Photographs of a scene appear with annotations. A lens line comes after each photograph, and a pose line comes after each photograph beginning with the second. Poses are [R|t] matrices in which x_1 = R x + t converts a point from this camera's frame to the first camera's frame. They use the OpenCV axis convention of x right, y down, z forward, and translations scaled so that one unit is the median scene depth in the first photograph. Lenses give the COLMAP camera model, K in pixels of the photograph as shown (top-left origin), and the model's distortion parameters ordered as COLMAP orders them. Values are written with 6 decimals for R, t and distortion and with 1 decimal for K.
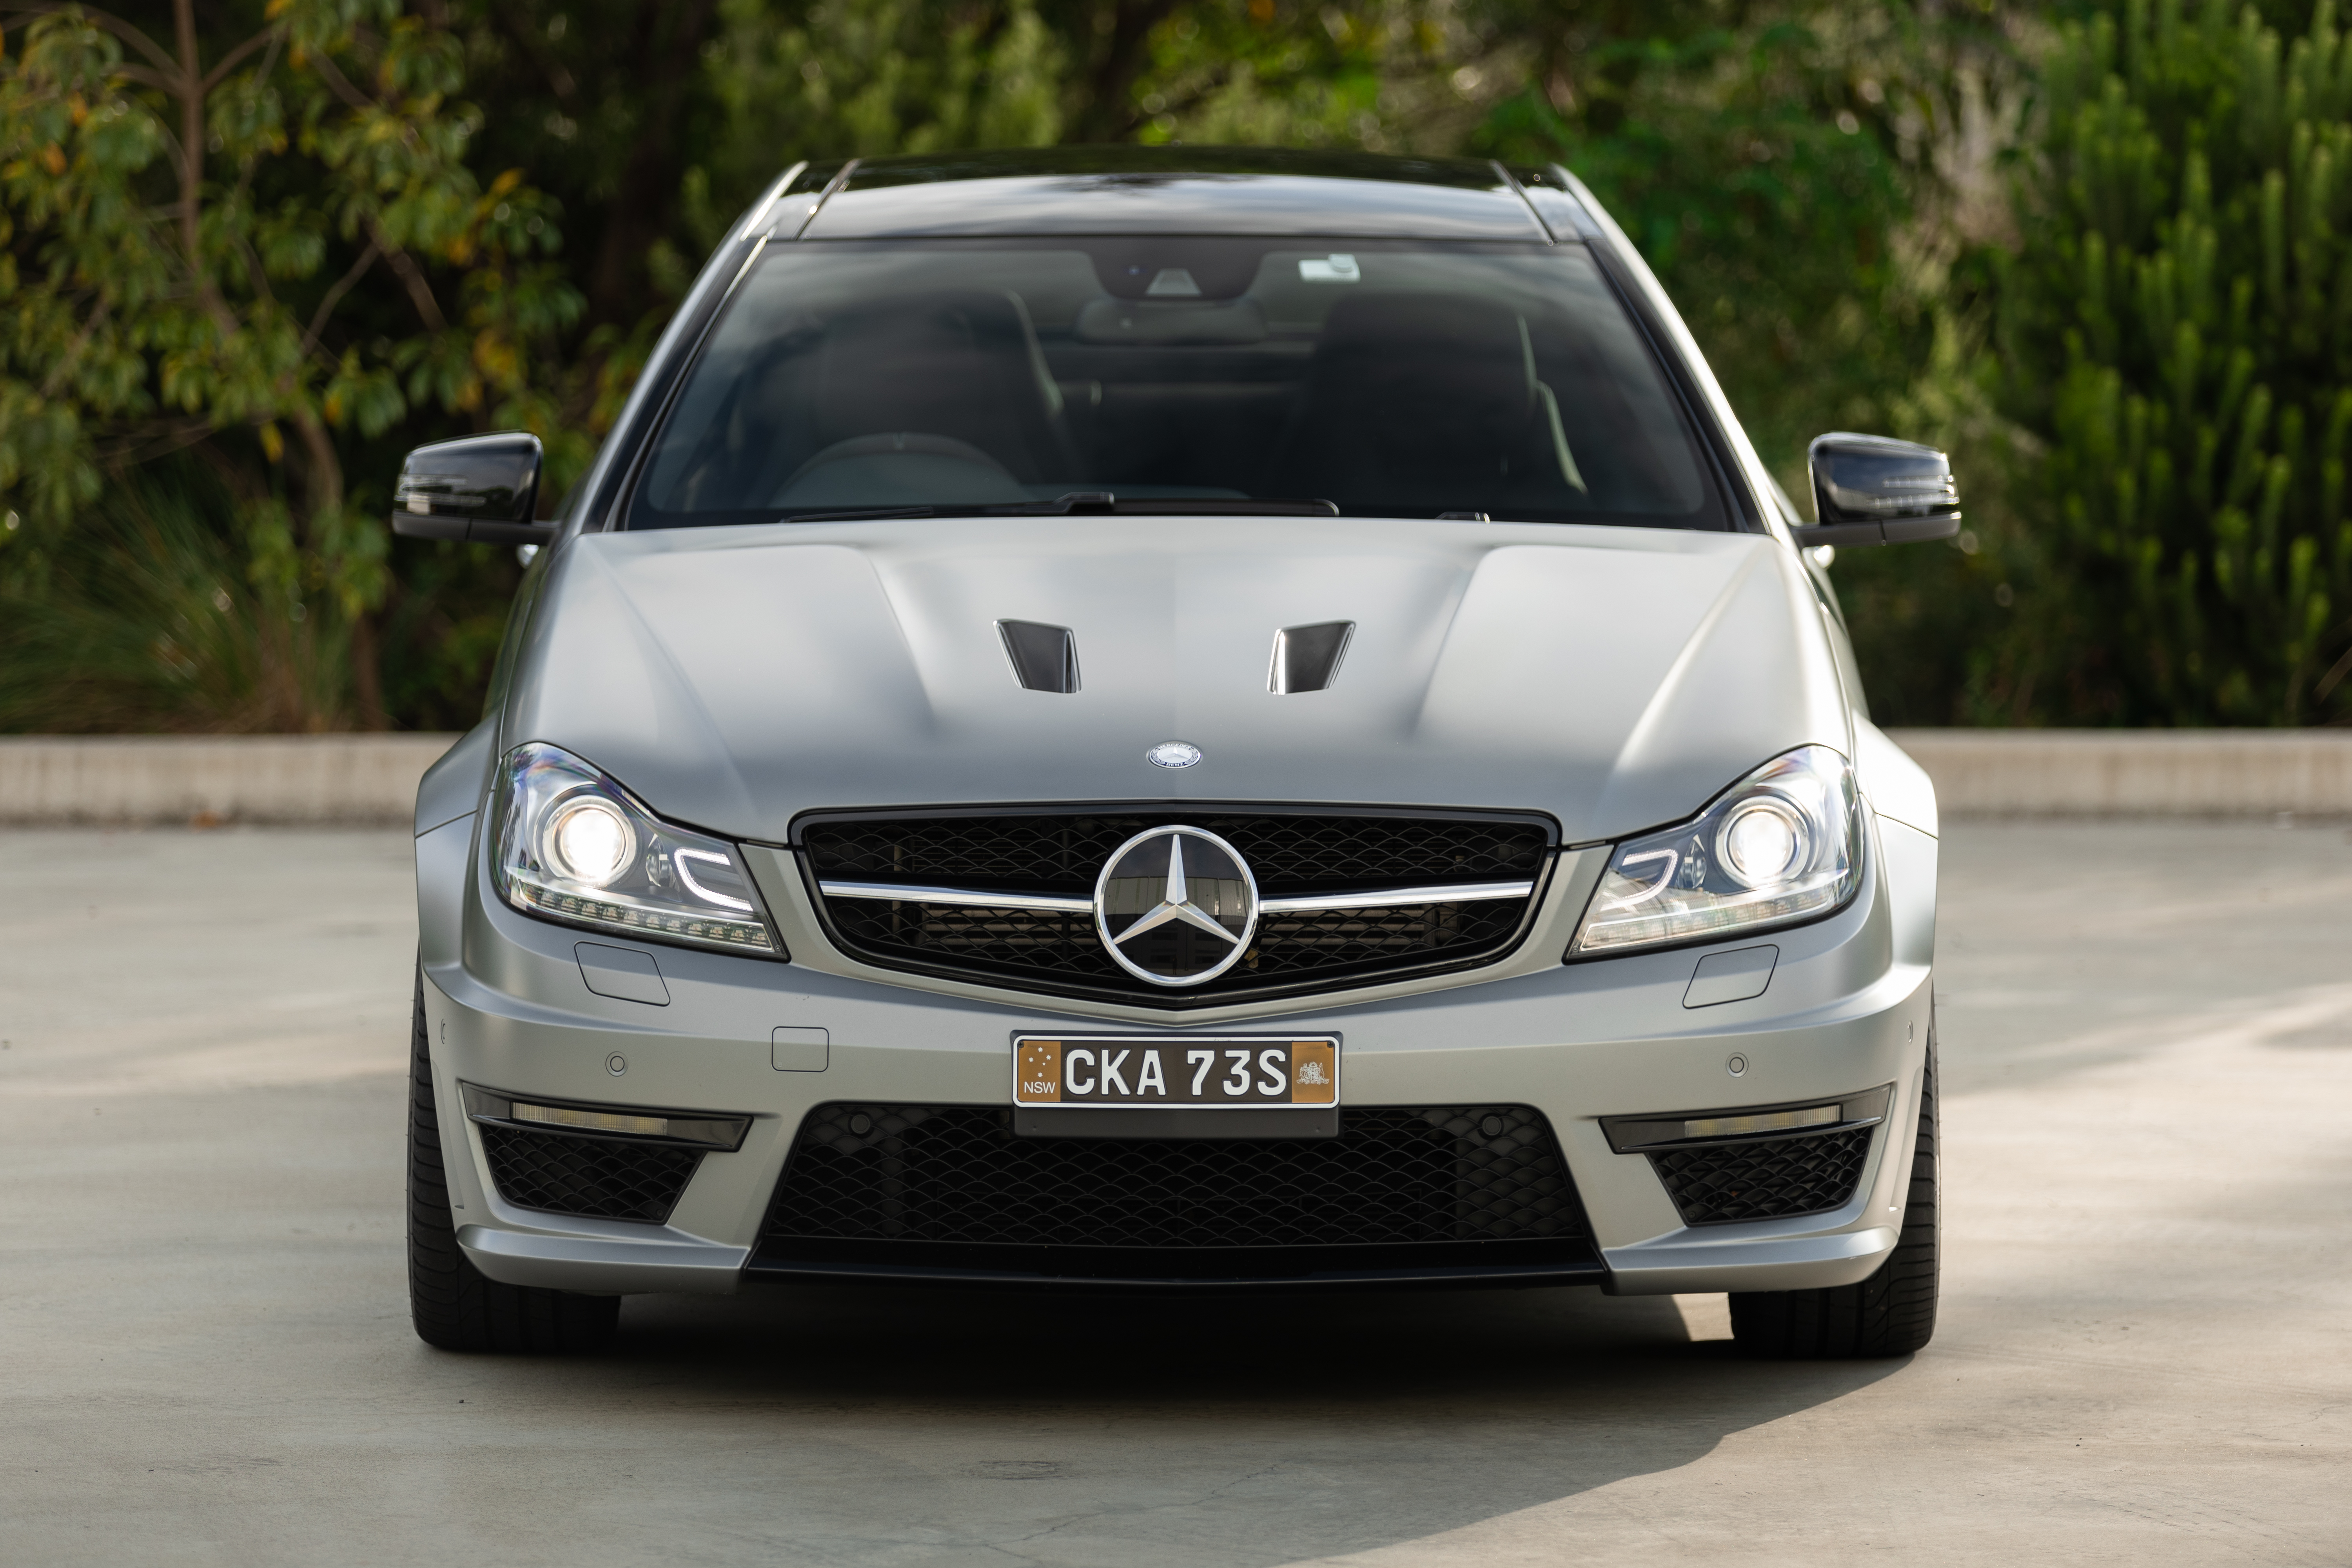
lens RADIAL K [[11184.1, 0, 1176.0], [0, 11184.1, 784.0], [0, 0, 1]] dist [-0.445134, -9.212222]
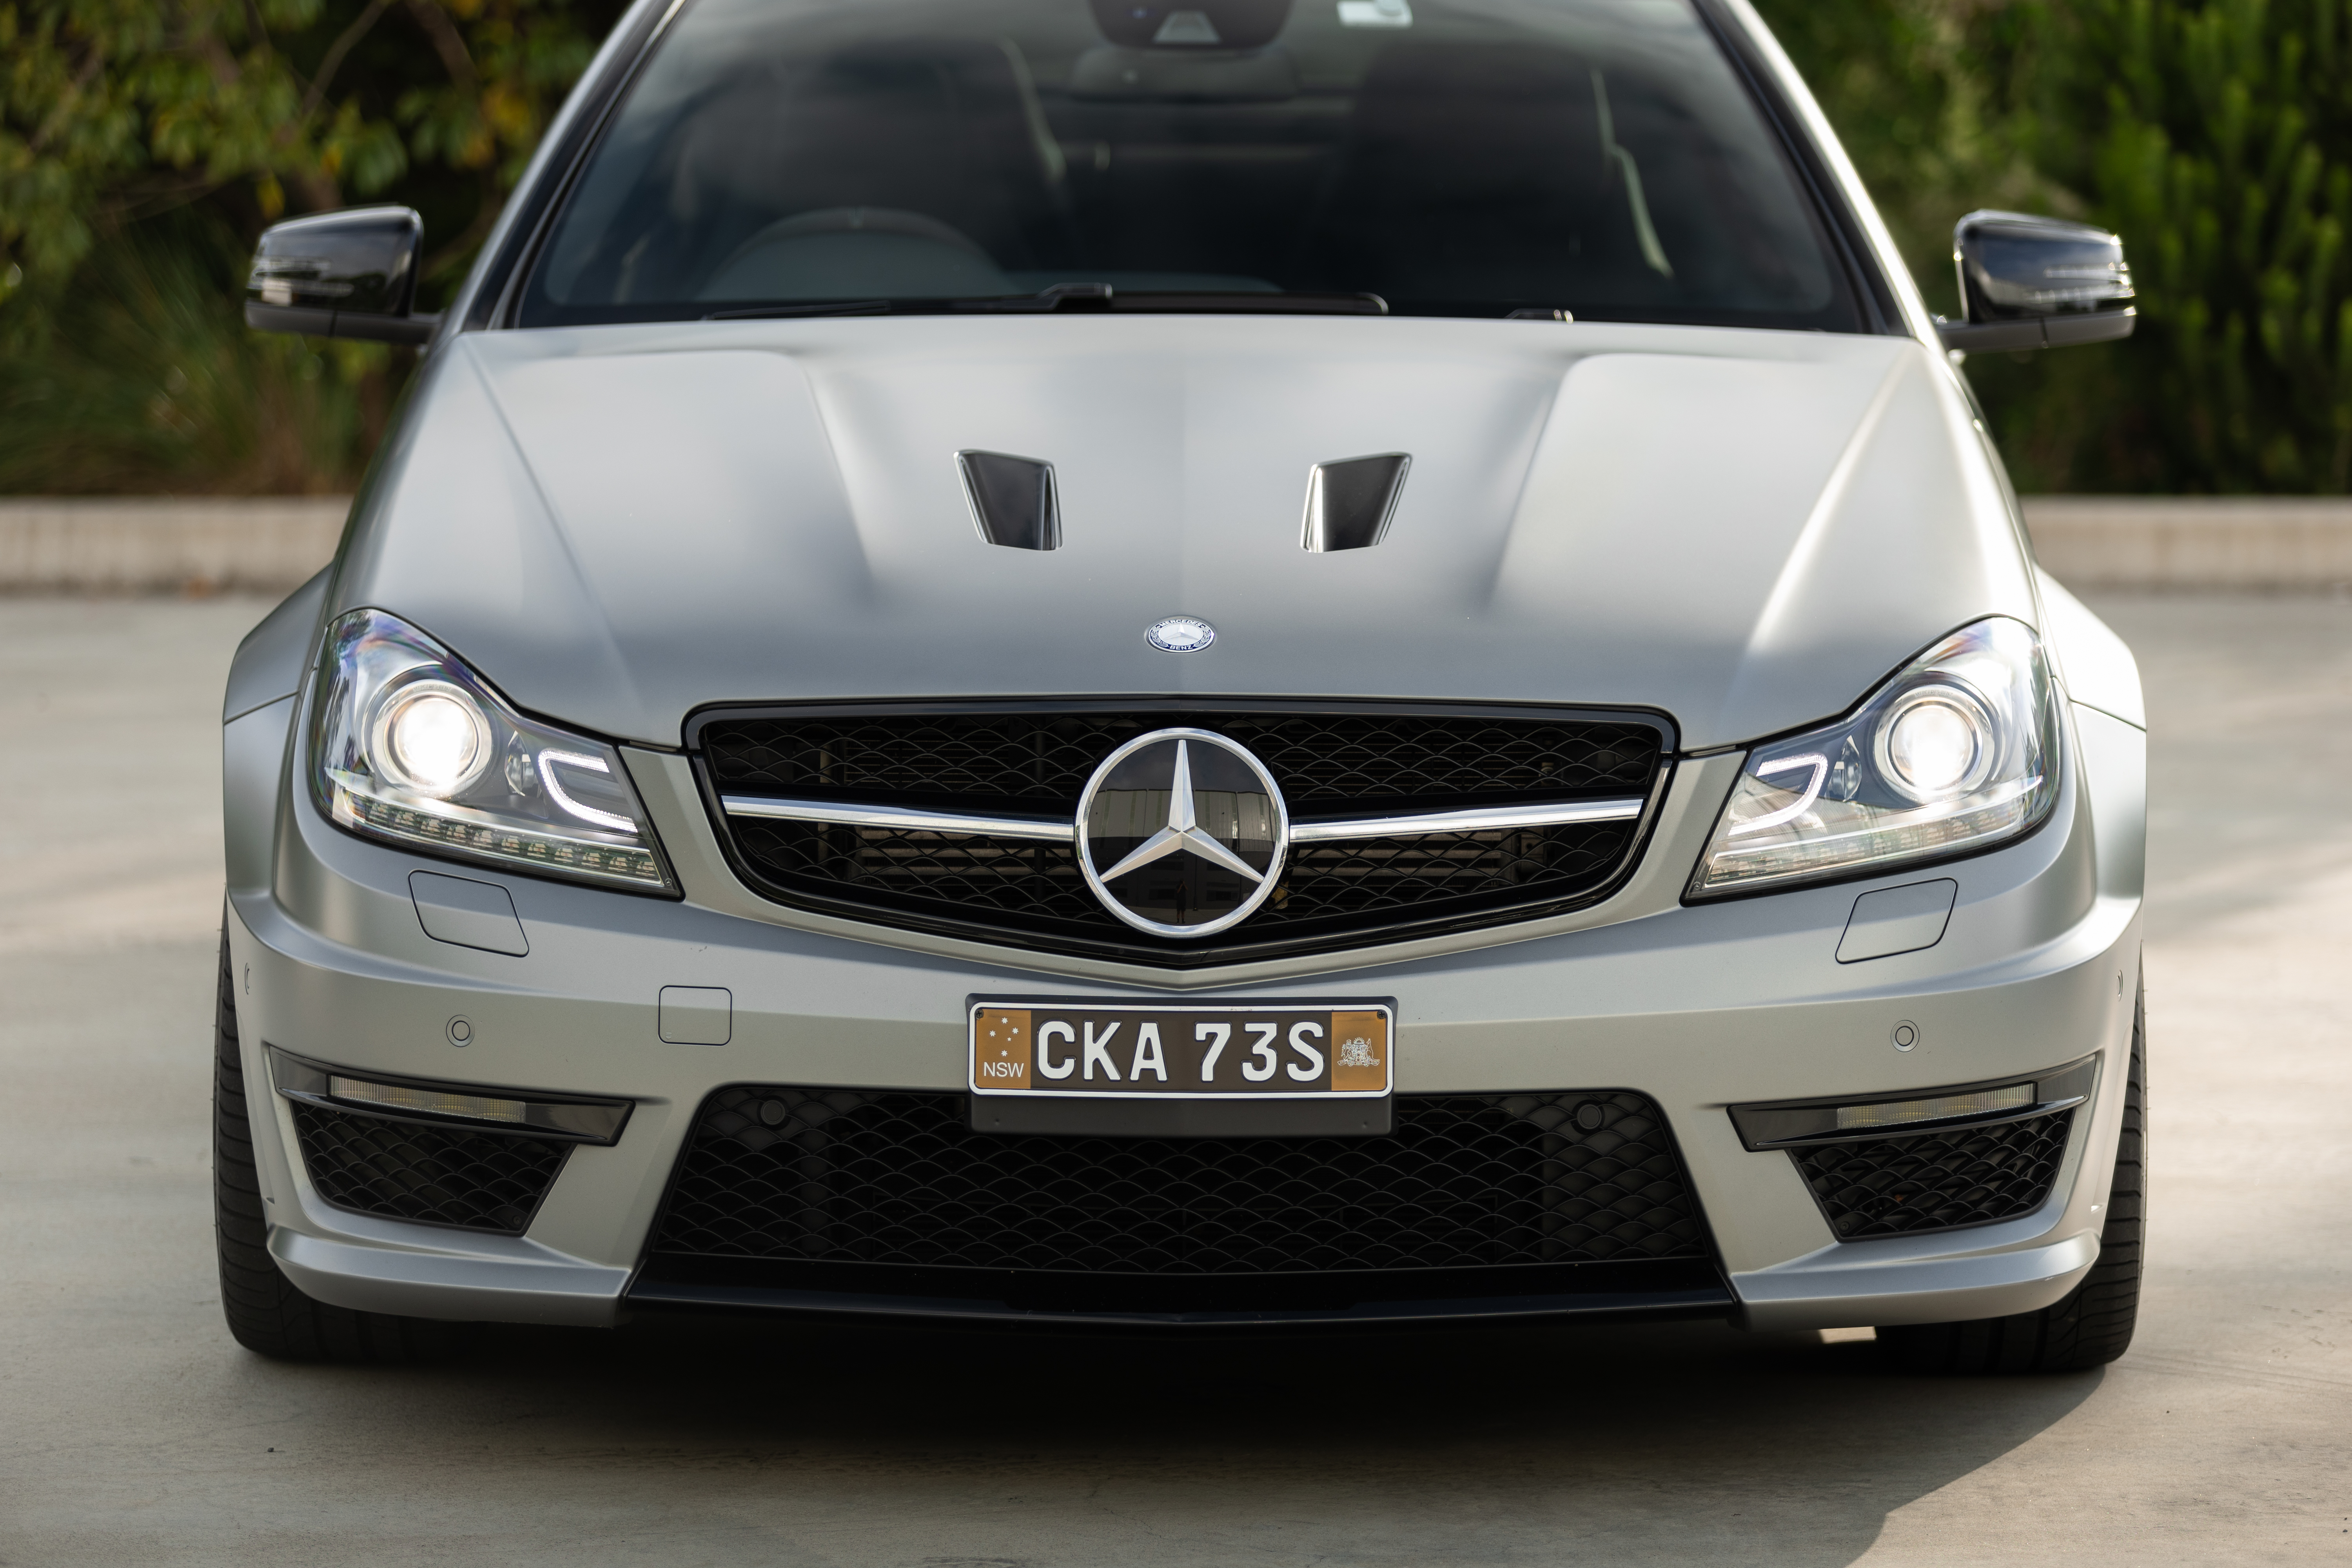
lens RADIAL K [[8765.7, 0, 1176.0], [0, 8765.7, 784.0], [0, 0, 1]] dist [-0.113338, -1.371068]
pose [[0.999987, 0.002960, -0.004269, 0.002151], [-0.002793, 0.999242, 0.038818, -0.015695], [0.004381, -0.038805, 0.999237, 0.390661]]
